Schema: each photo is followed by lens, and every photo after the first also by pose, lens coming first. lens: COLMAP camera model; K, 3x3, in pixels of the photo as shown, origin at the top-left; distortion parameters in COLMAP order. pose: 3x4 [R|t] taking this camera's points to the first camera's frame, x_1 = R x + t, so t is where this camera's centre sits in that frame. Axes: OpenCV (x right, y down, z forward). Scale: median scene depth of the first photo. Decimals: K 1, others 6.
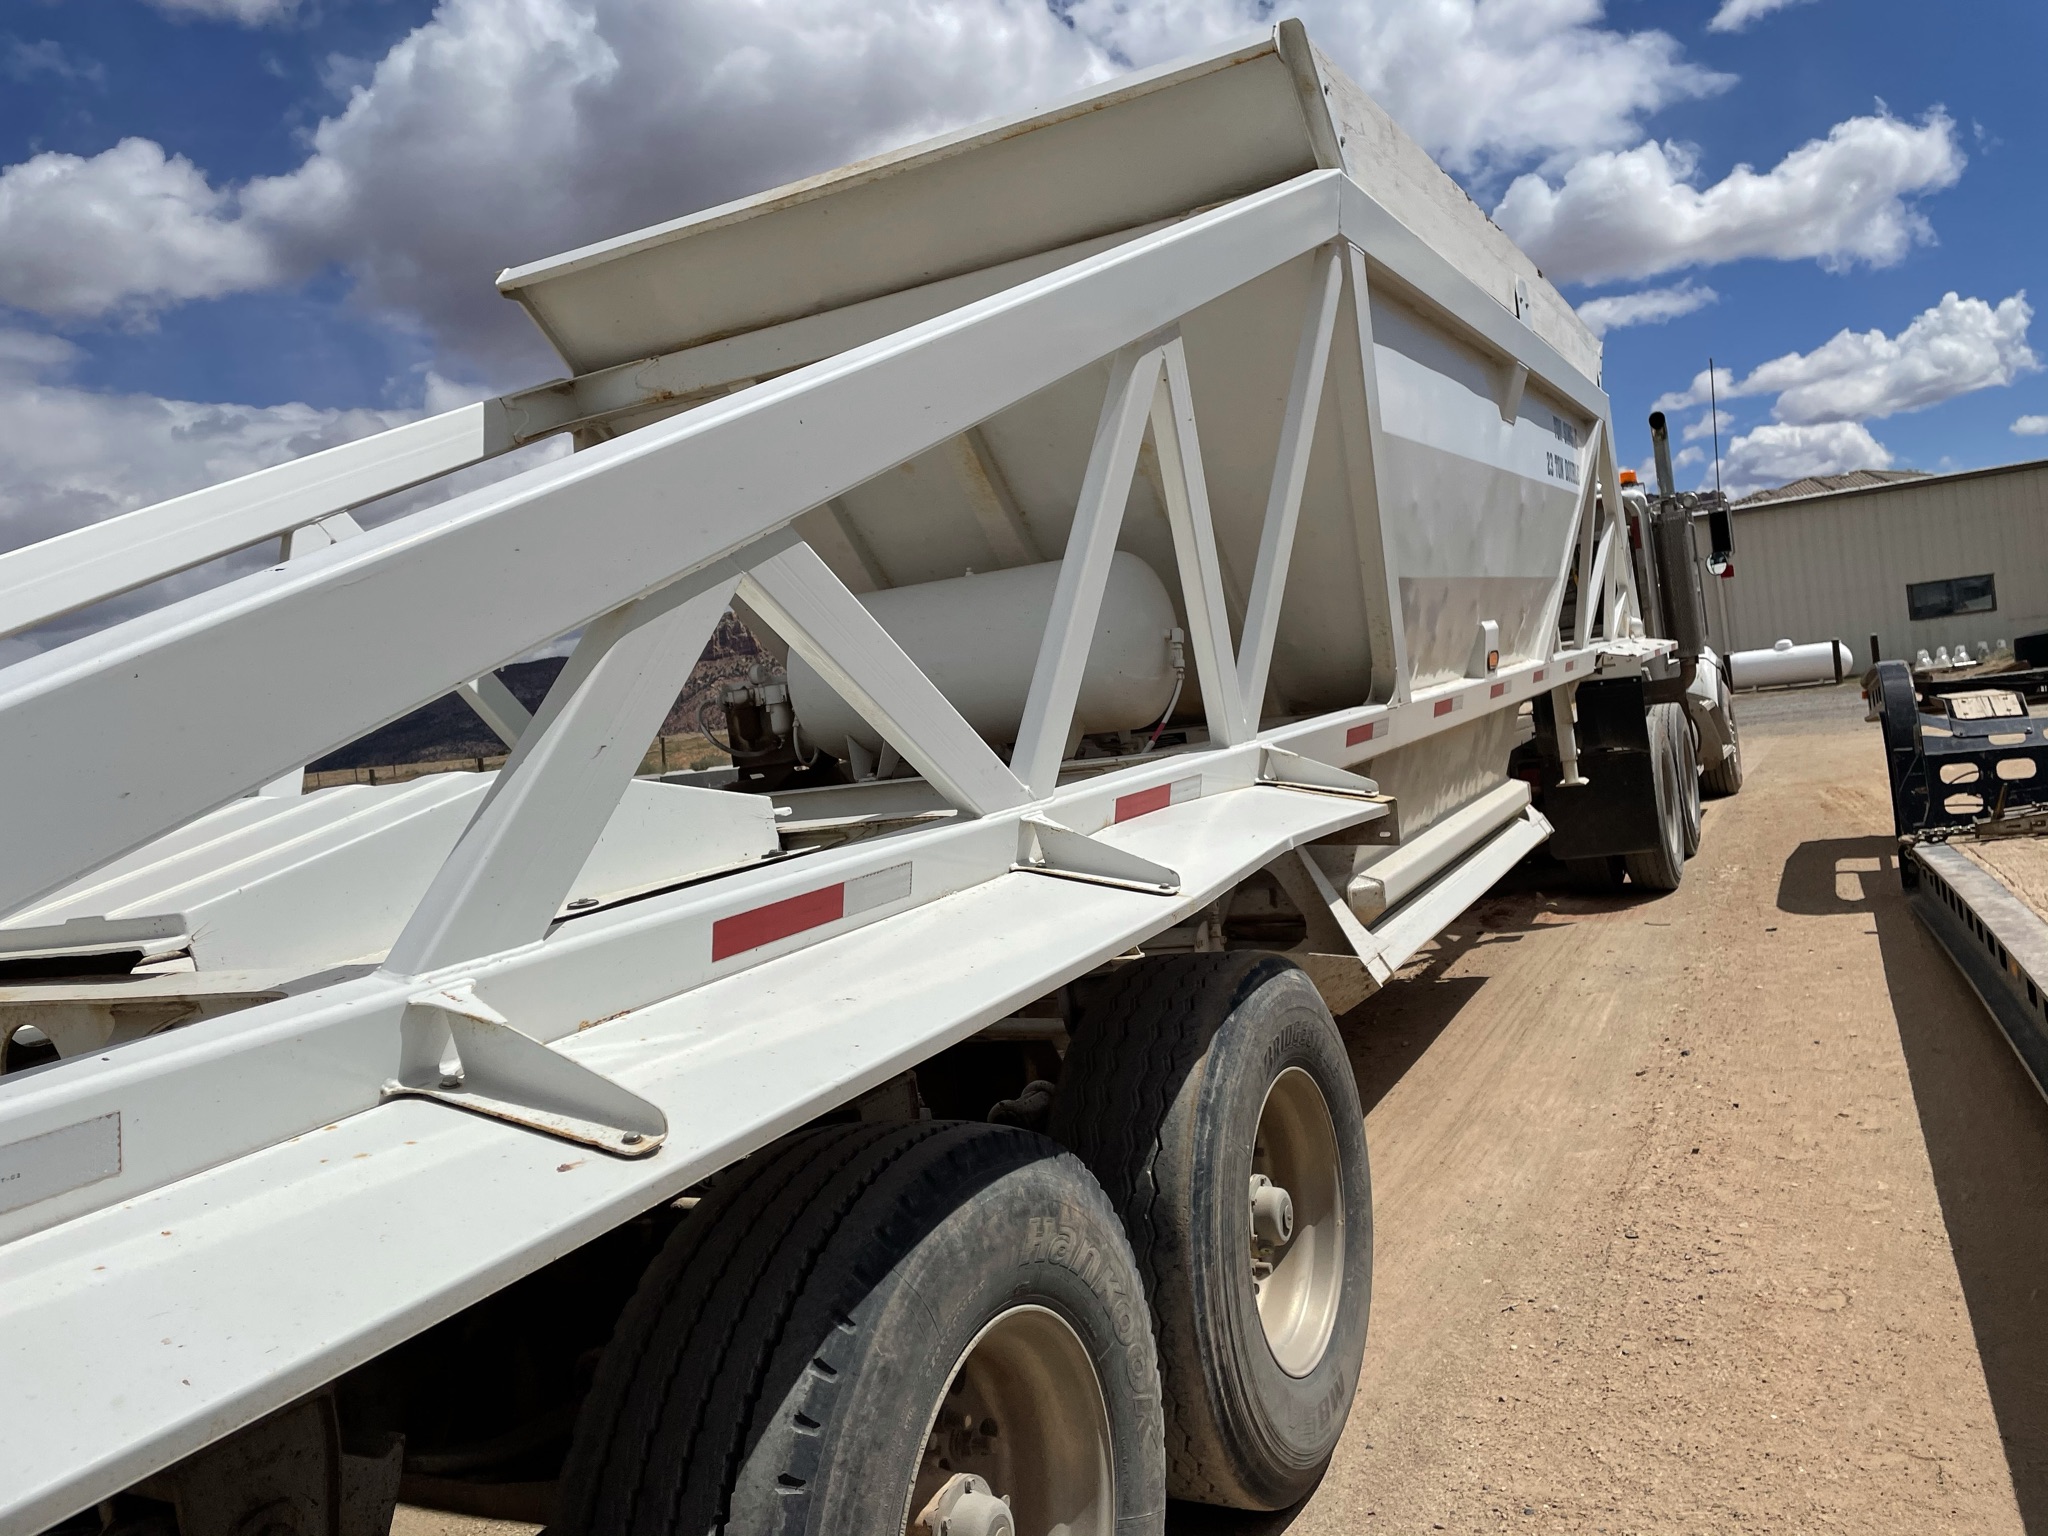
lens RADIAL K [[1571.8, 0, 1024.0], [0, 1571.8, 768.0], [0, 0, 1]] dist [0.093896, -0.128040]
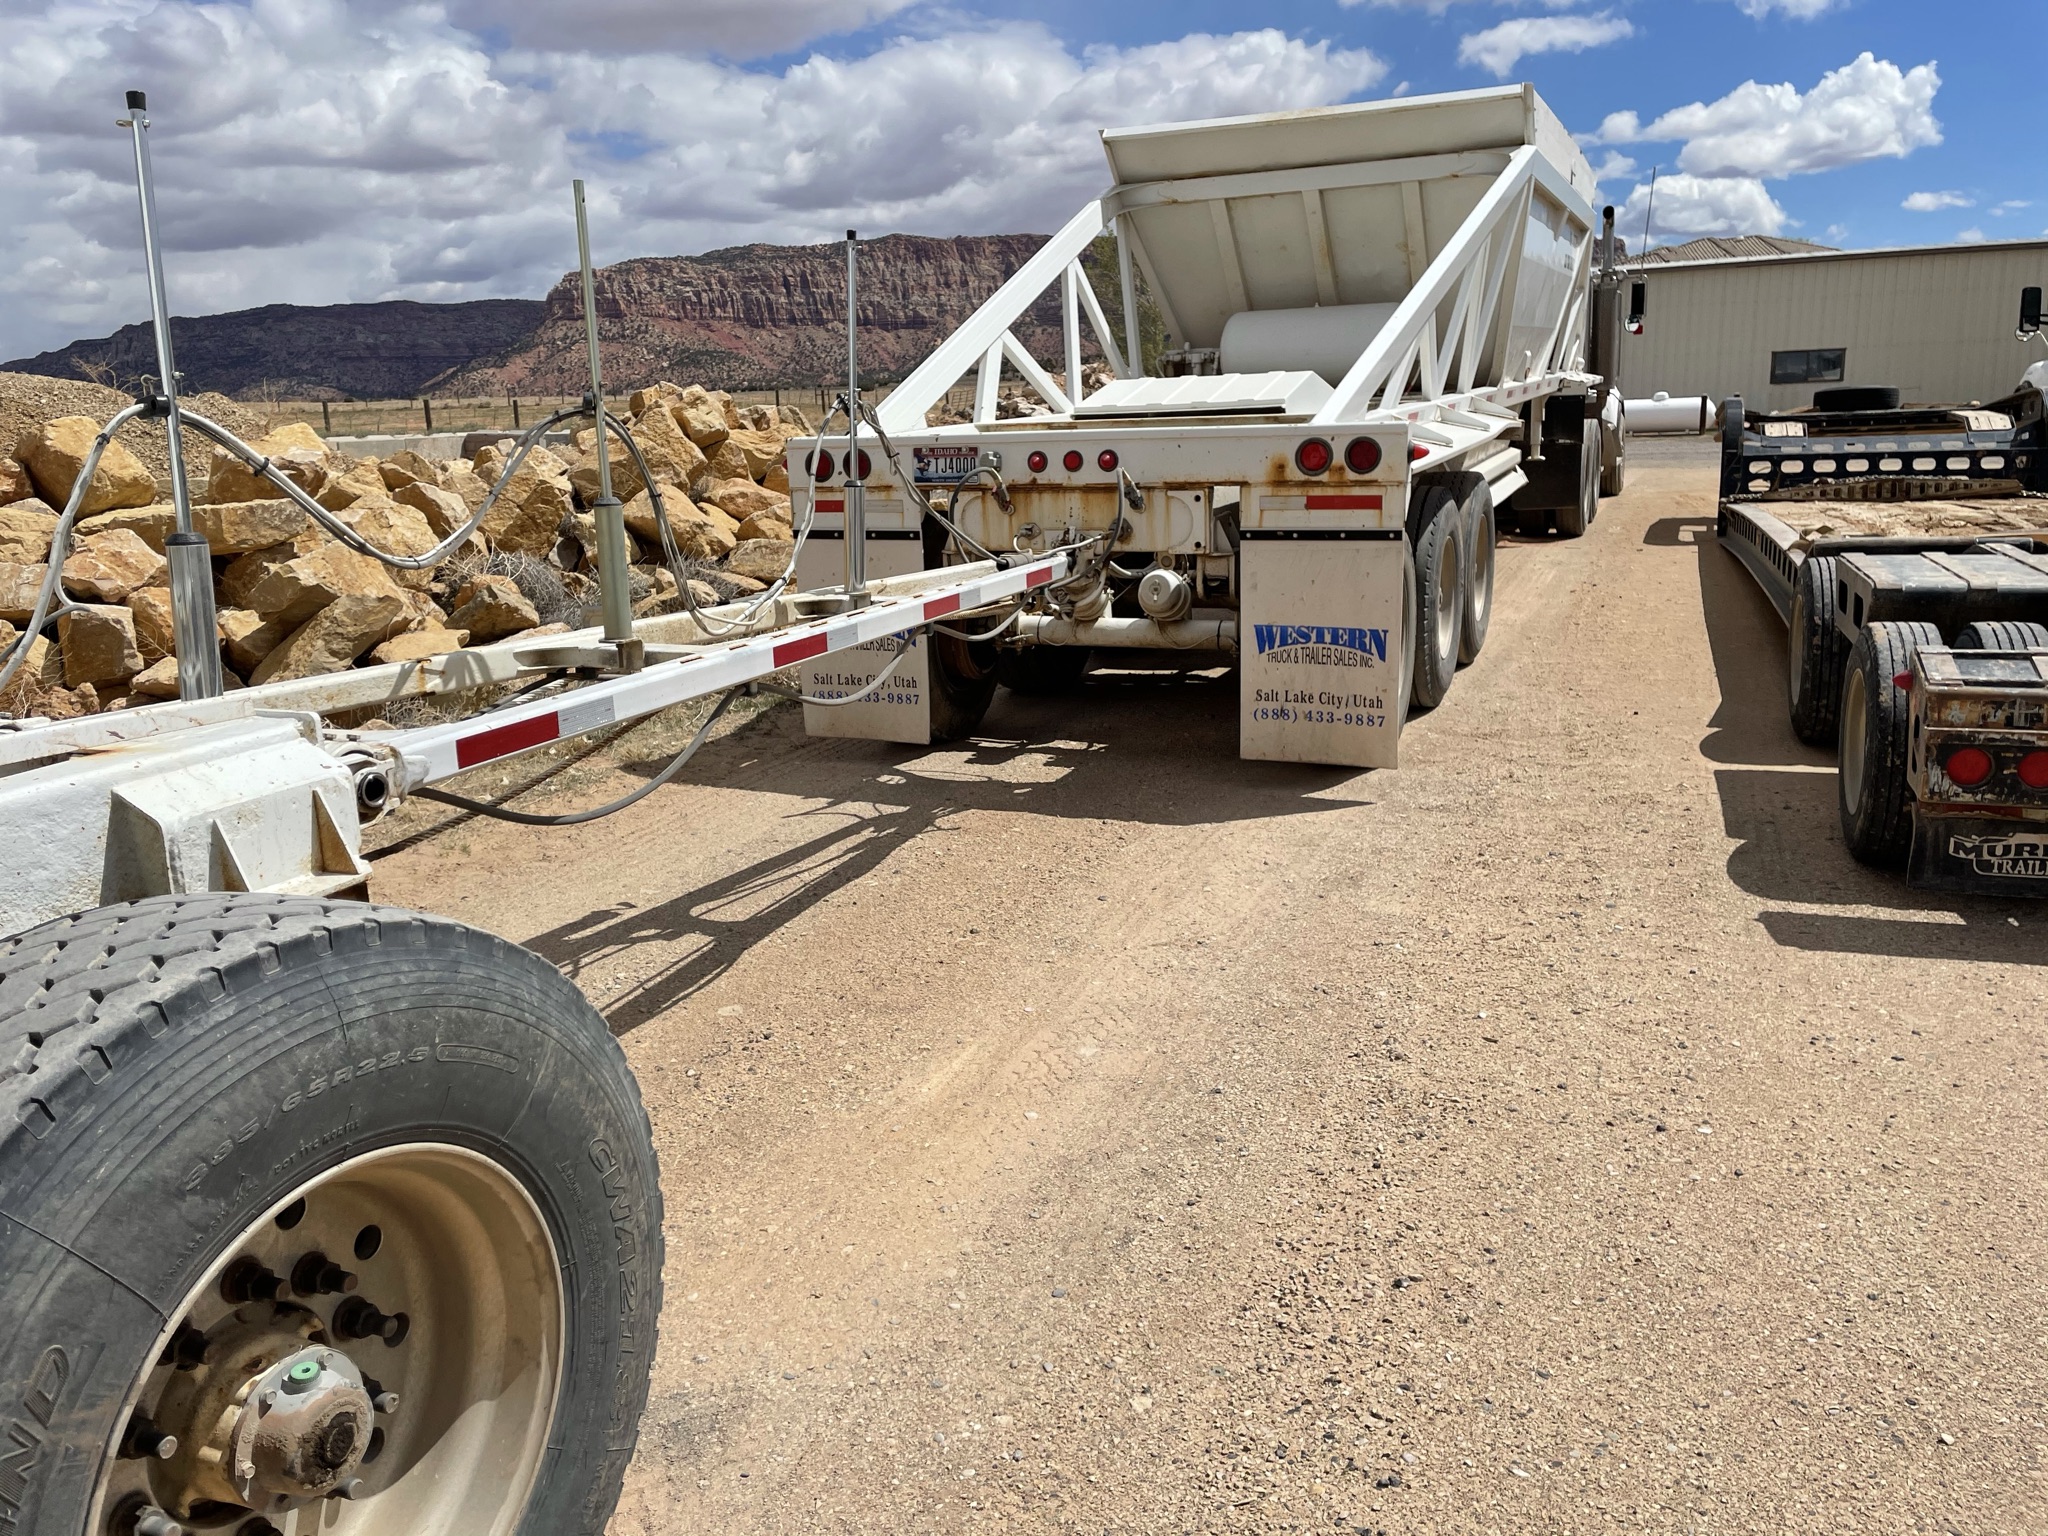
lens RADIAL K [[1571.8, 0, 1024.0], [0, 1571.8, 768.0], [0, 0, 1]] dist [0.093896, -0.128040]
pose [[0.993379, 0.064112, 0.095326, -0.683246], [-0.080460, 0.980556, 0.178987, 0.155925], [-0.081997, -0.185472, 0.979222, -1.344622]]
